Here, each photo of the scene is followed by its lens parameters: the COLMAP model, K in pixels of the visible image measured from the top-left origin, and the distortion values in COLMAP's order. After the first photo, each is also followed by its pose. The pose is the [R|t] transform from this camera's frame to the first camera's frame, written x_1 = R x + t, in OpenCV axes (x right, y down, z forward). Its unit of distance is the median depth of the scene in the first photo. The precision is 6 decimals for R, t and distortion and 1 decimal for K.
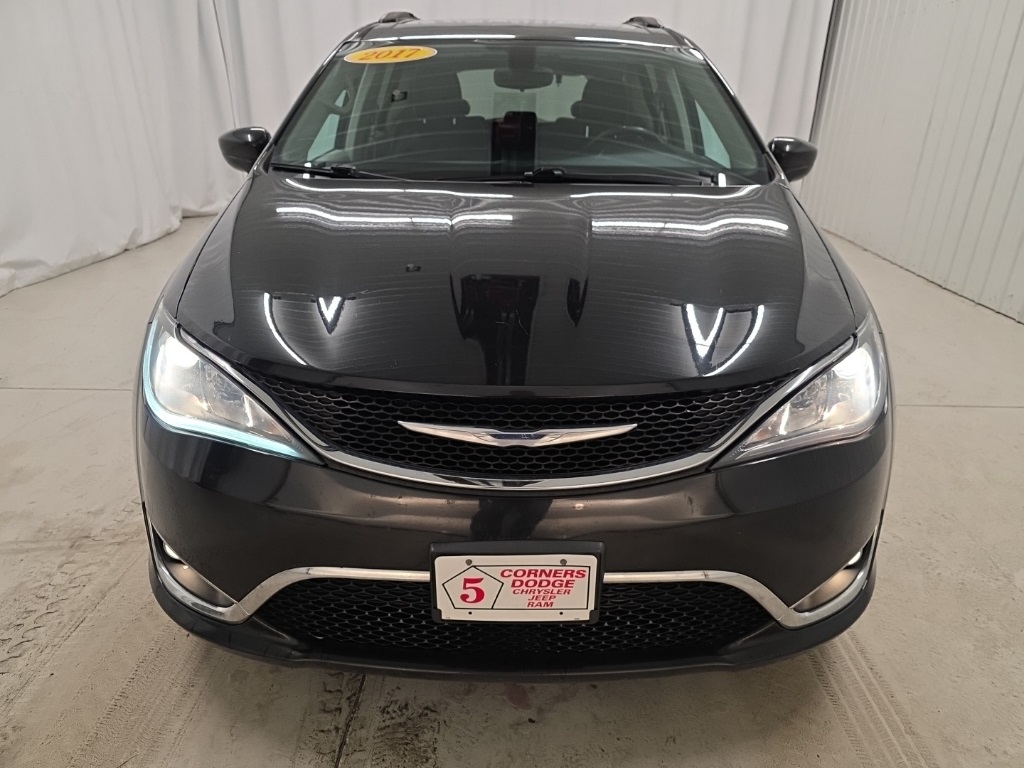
lens RADIAL K [[682.8, 0, 539.5], [0, 682.8, 366.7], [0, 0, 1]] dist [0.036250, -0.024956]
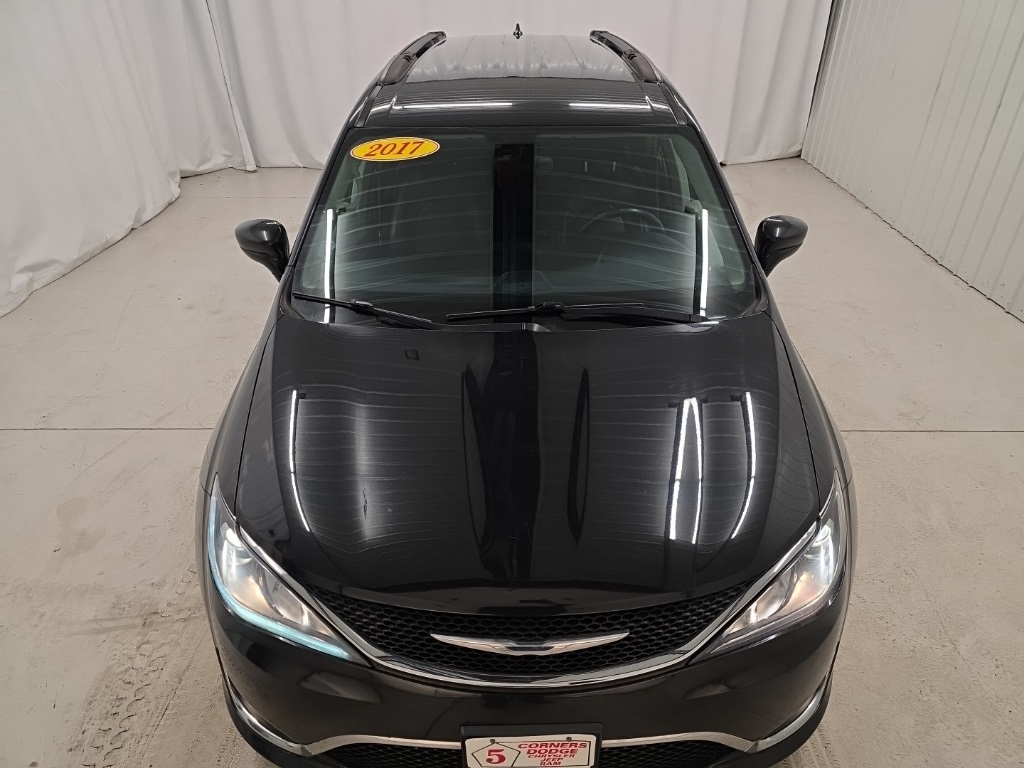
lens RADIAL K [[682.8, 0, 533.6], [0, 682.8, 362.9], [0, 0, 1]] dist [0.036250, -0.024956]
pose [[0.999777, -0.017293, -0.012135, -0.001210], [0.018907, 0.988690, 0.148777, -0.393990], [0.009425, -0.148973, 0.988796, -0.088816]]
